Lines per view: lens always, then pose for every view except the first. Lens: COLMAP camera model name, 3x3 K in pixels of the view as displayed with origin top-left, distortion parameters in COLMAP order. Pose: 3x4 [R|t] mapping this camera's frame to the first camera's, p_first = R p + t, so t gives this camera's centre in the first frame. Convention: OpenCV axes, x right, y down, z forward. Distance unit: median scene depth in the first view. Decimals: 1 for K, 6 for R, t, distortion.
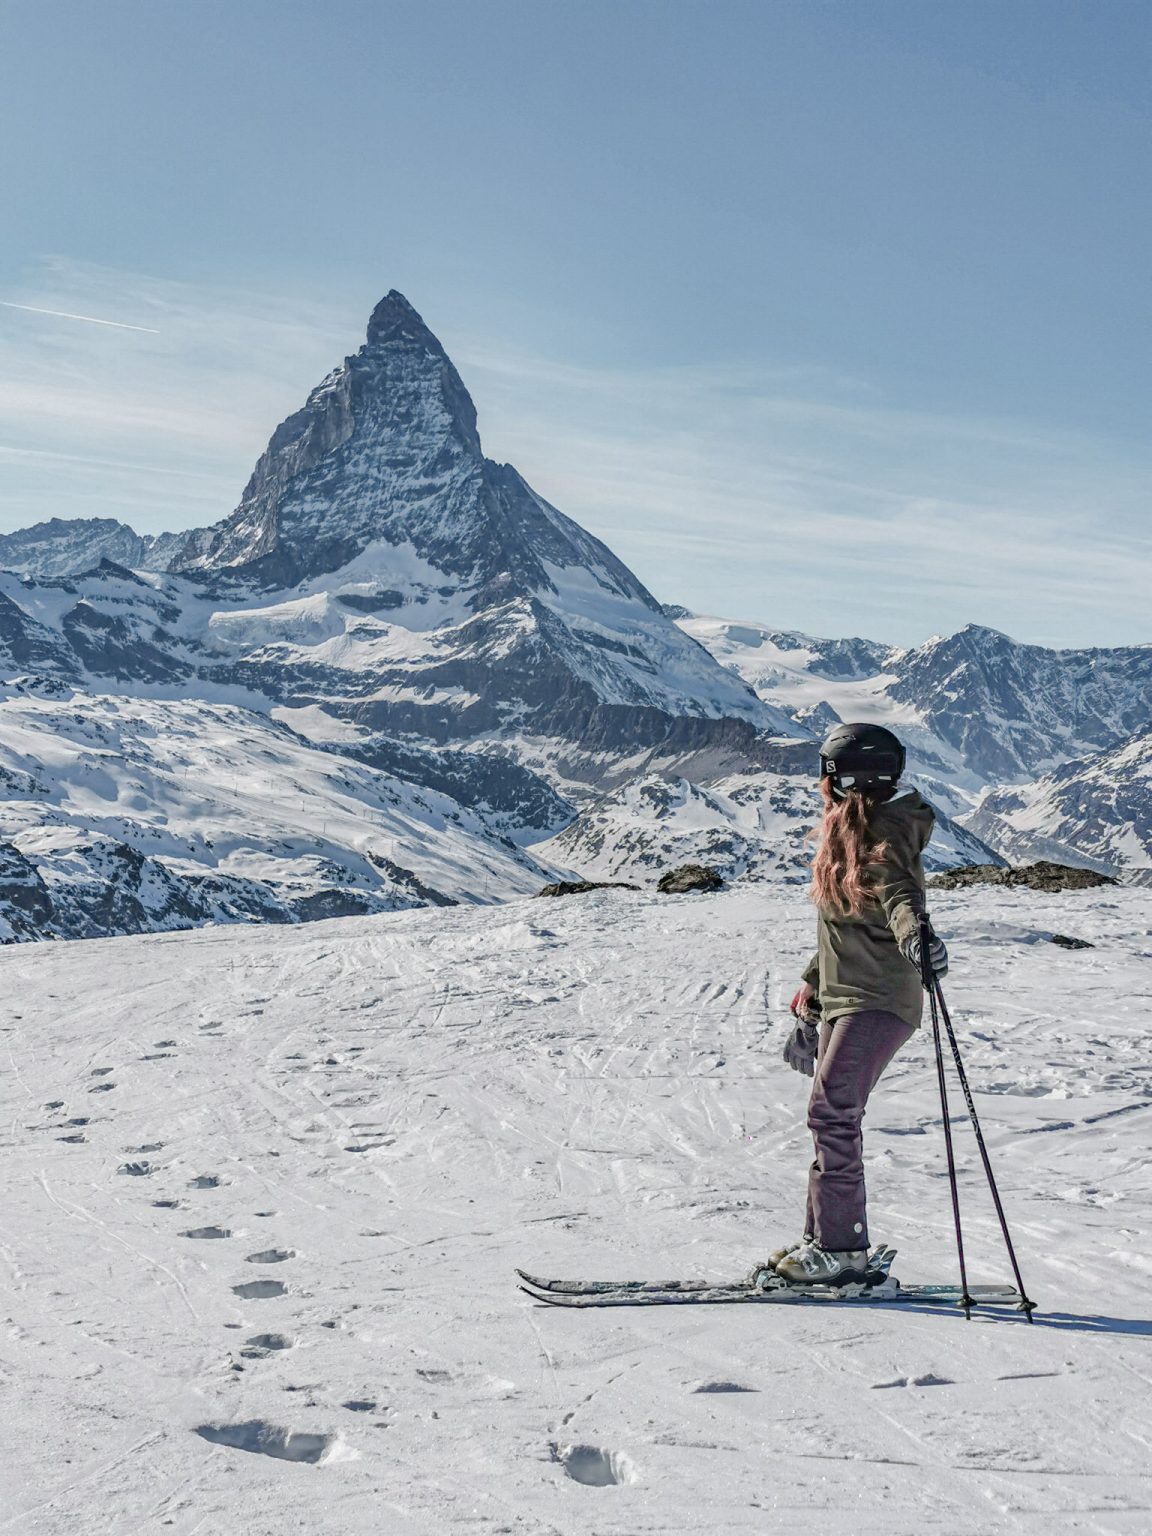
lens RADIAL K [[1156.9, 0, 567.5], [0, 1156.9, 773.8], [0, 0, 1]] dist [0.004079, 0.000830]
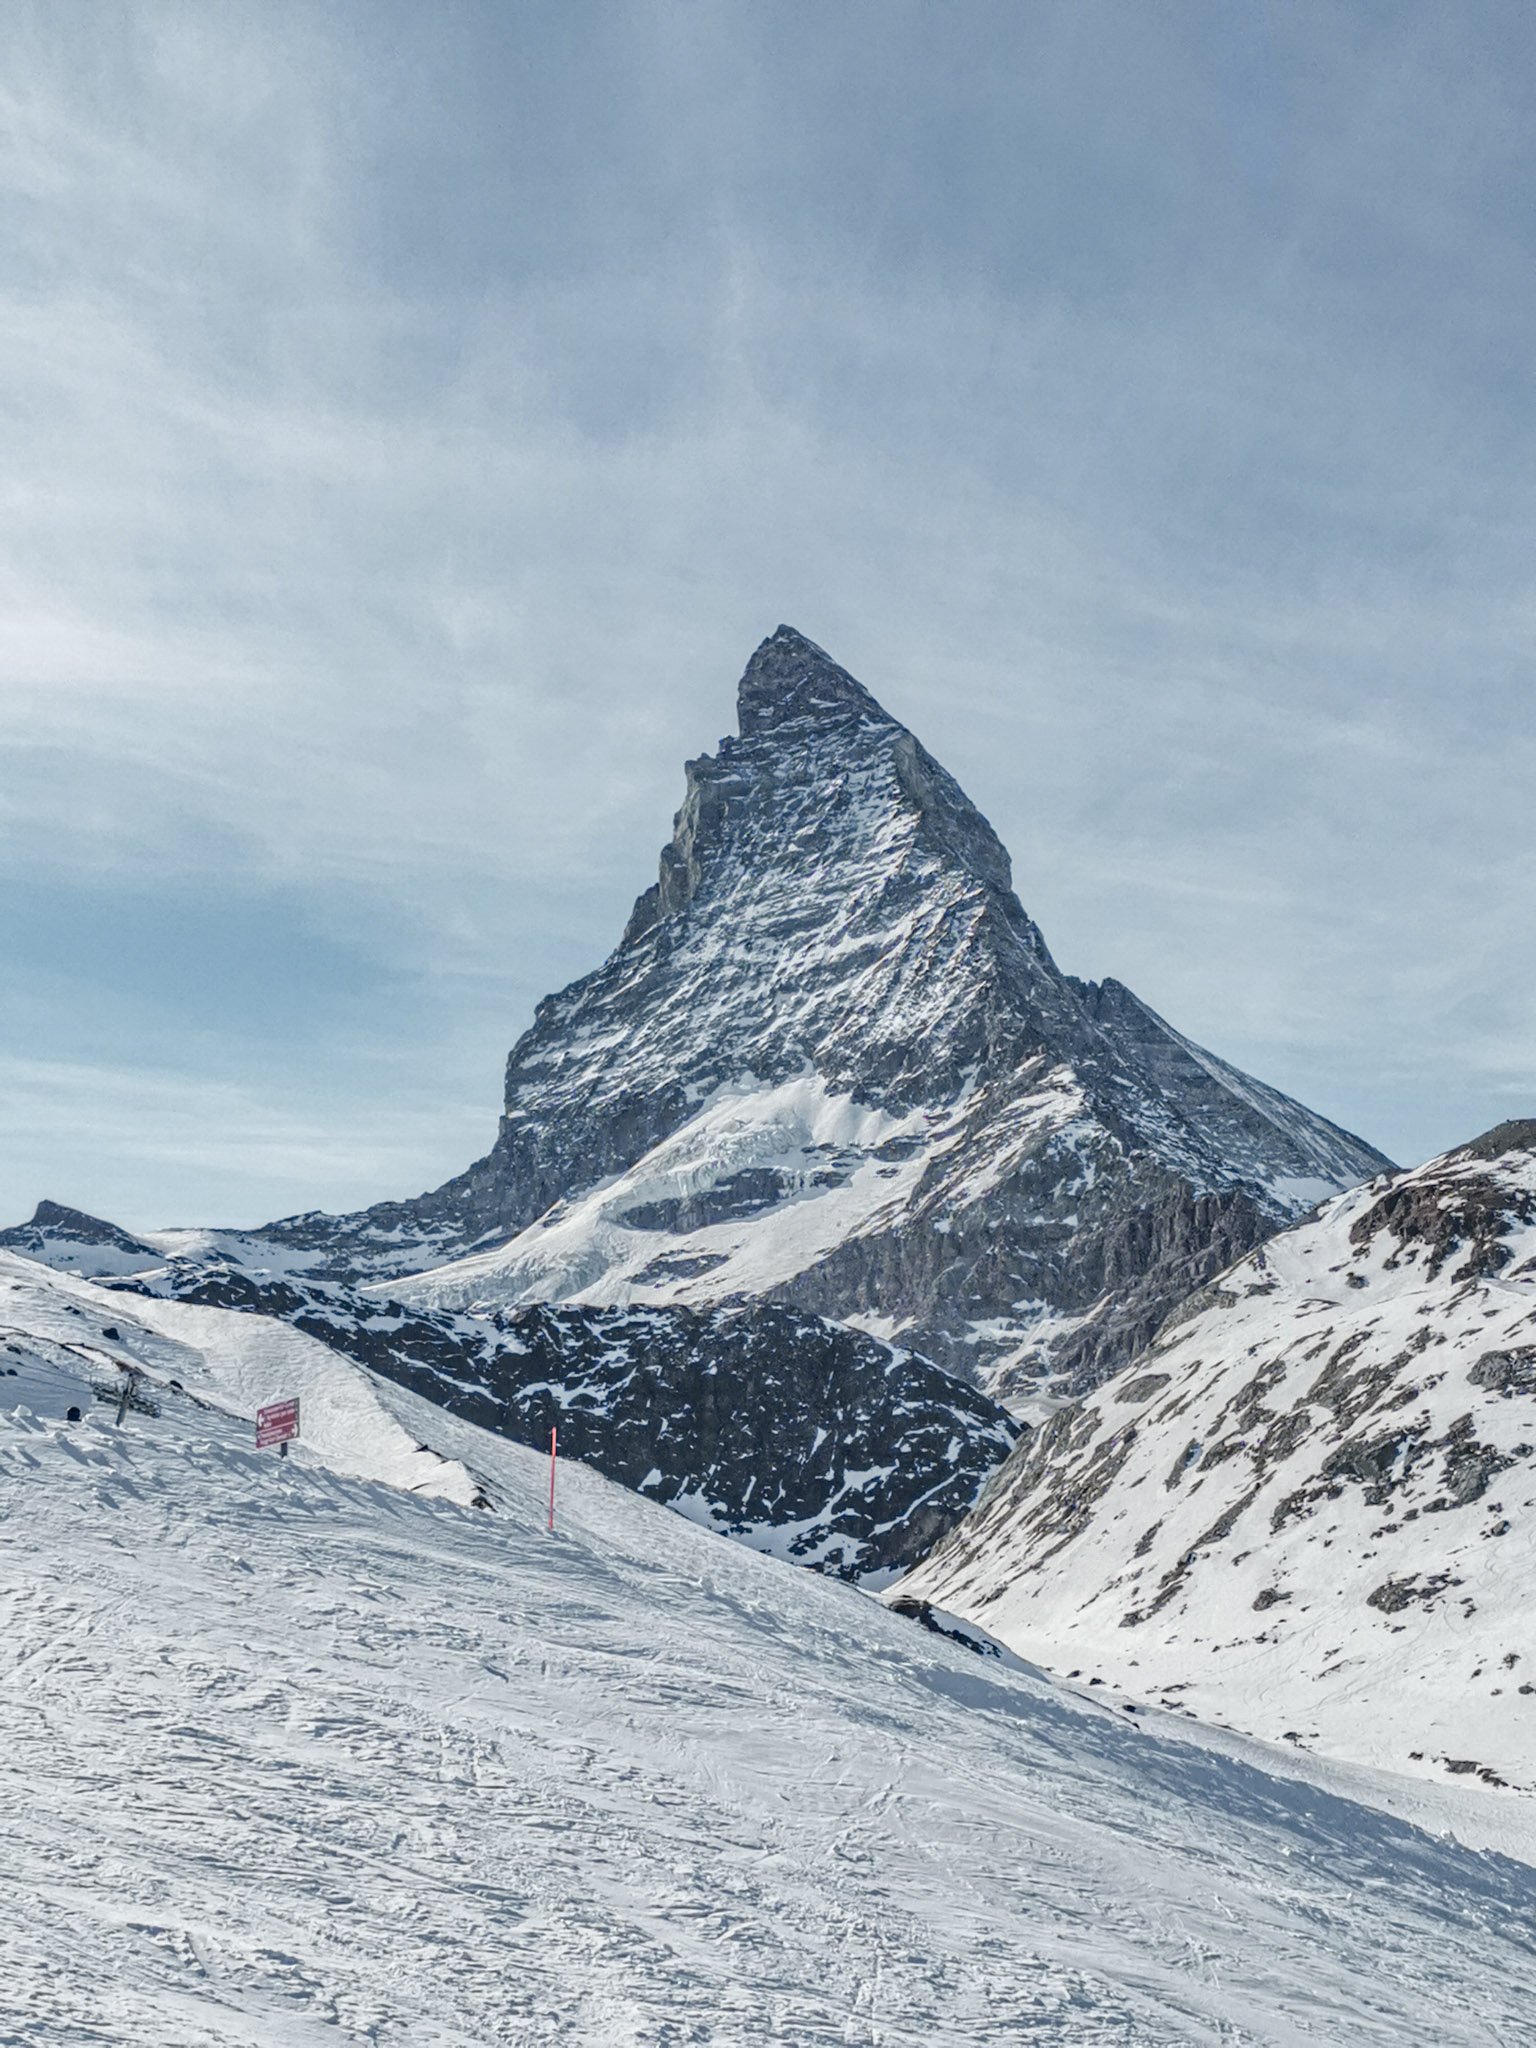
lens RADIAL K [[2559.3, 0, 786.2], [0, 2559.3, 1007.8], [0, 0, 1]] dist [0.017746, 0.000000]
pose [[0.969016, -0.167140, -0.181859, 0.015198], [0.110982, 0.952393, -0.283956, 0.023423], [0.220662, 0.254975, 0.941433, 0.160012]]
